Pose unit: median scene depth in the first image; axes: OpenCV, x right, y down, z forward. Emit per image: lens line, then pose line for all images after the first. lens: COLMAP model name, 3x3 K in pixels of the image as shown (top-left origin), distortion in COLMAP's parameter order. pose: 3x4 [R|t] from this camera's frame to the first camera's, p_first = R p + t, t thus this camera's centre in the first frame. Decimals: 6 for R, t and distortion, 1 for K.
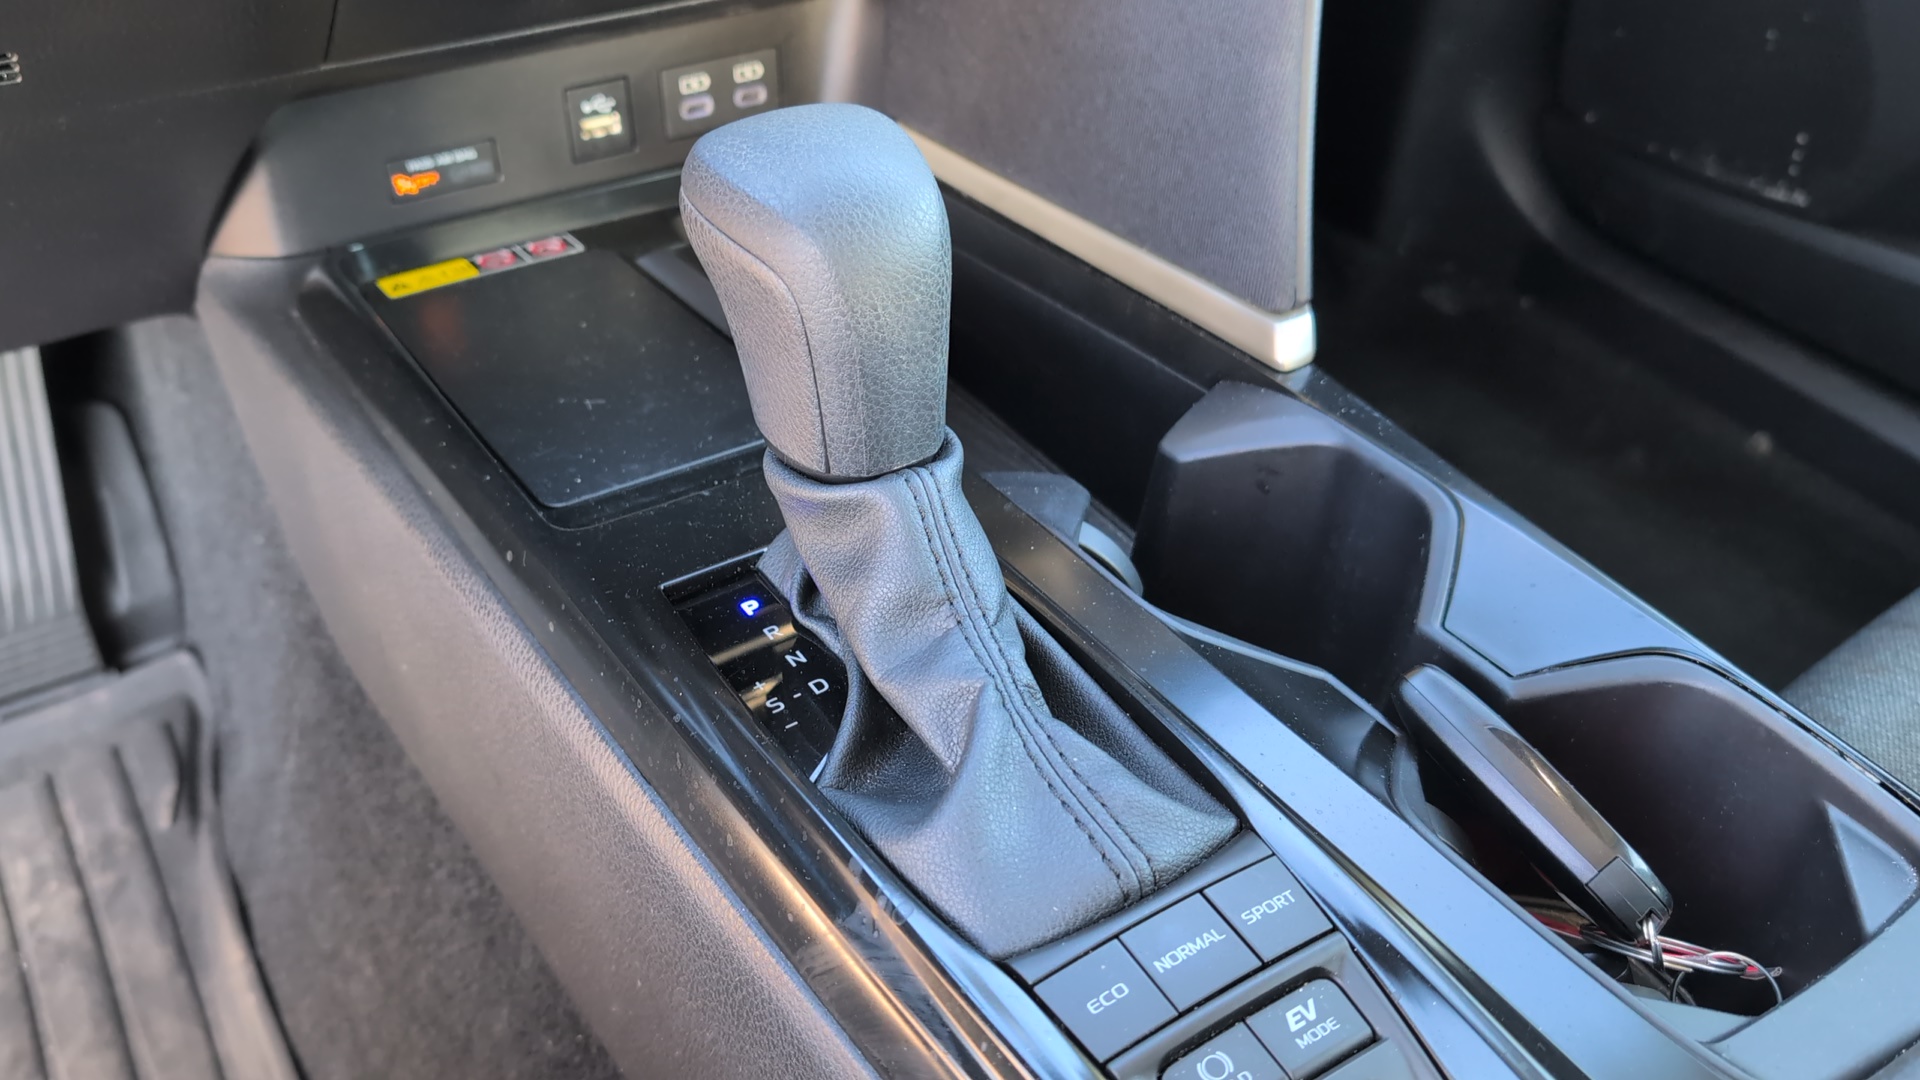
lens RADIAL K [[1607.8, 0, 950.5], [0, 1607.8, 541.1], [0, 0, 1]] dist [0.046321, -0.051544]
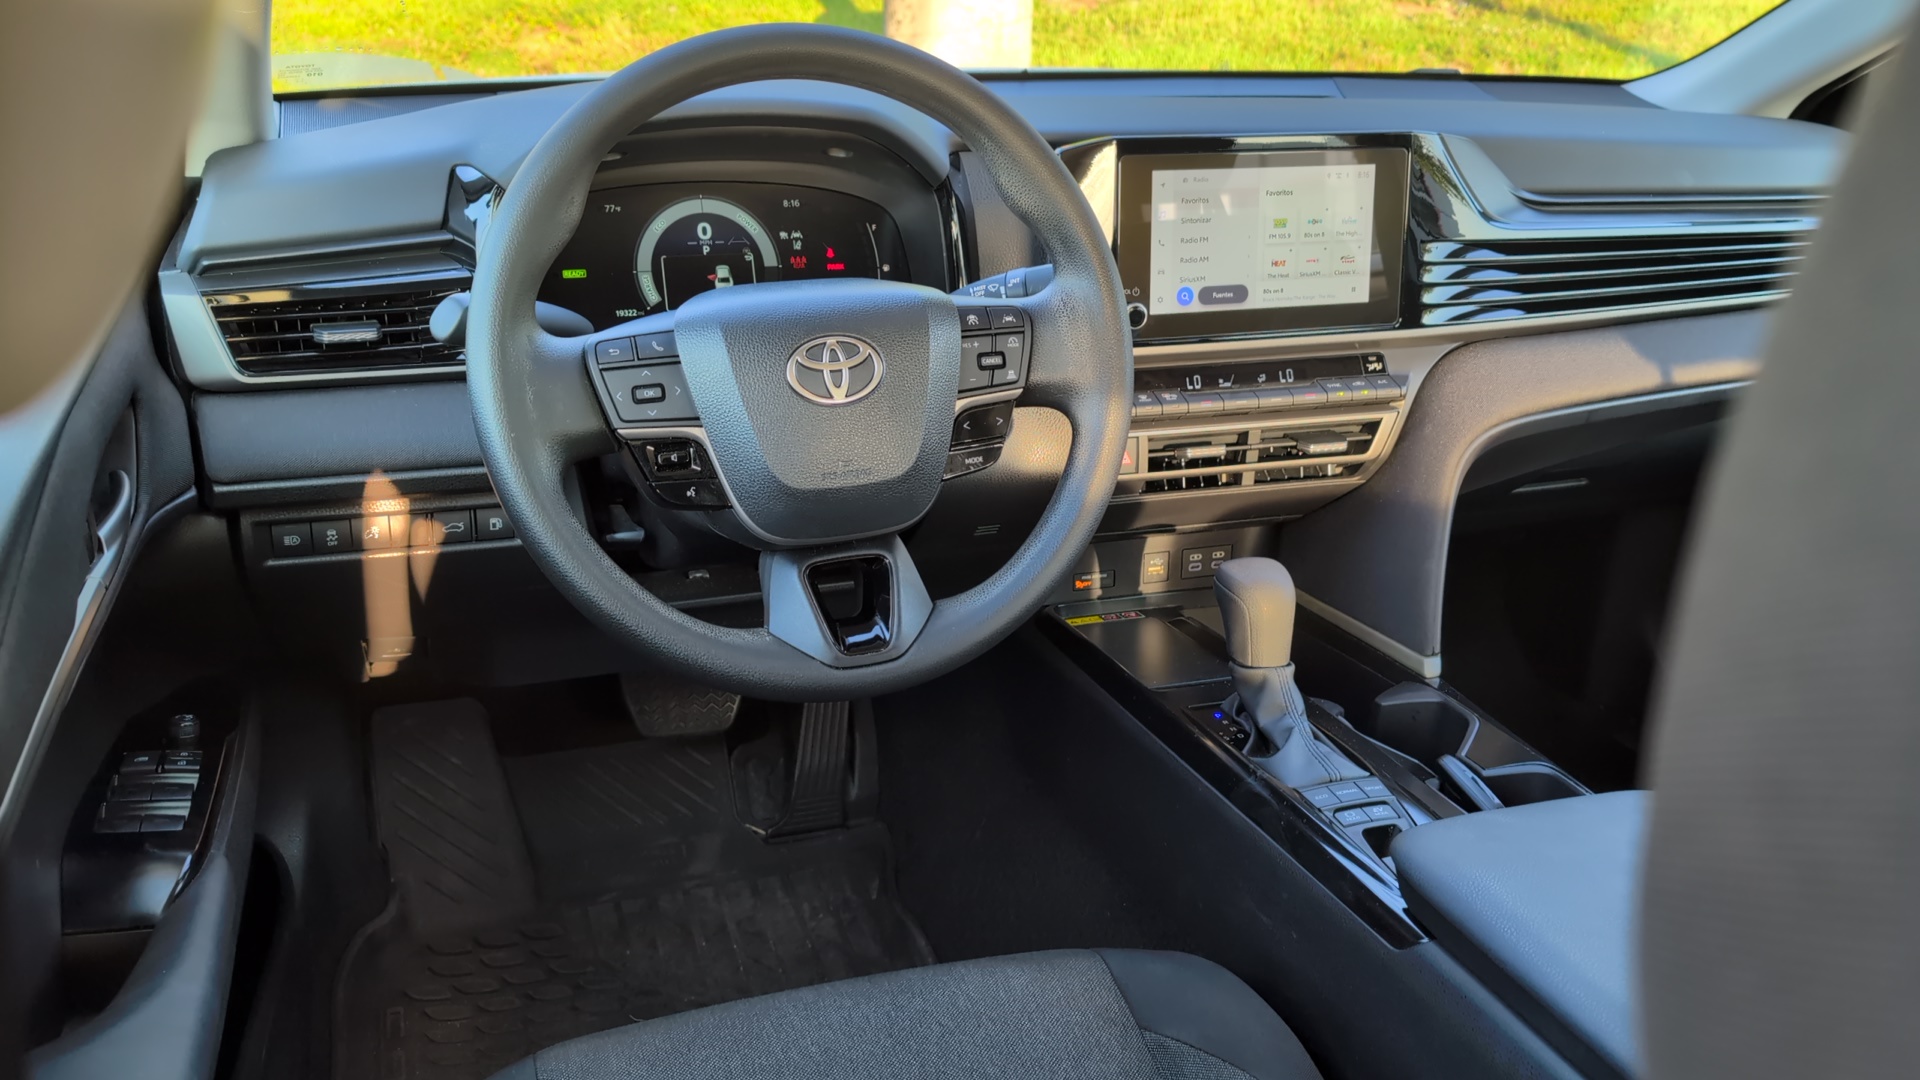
lens RADIAL K [[1607.8, 0, 946.1], [0, 1607.8, 530.1], [0, 0, 1]] dist [0.046321, -0.051544]
pose [[0.968575, 0.075981, -0.236833, 0.055591], [-0.146550, 0.943693, -0.296591, 0.541499], [0.200962, 0.321979, 0.925172, -1.588942]]
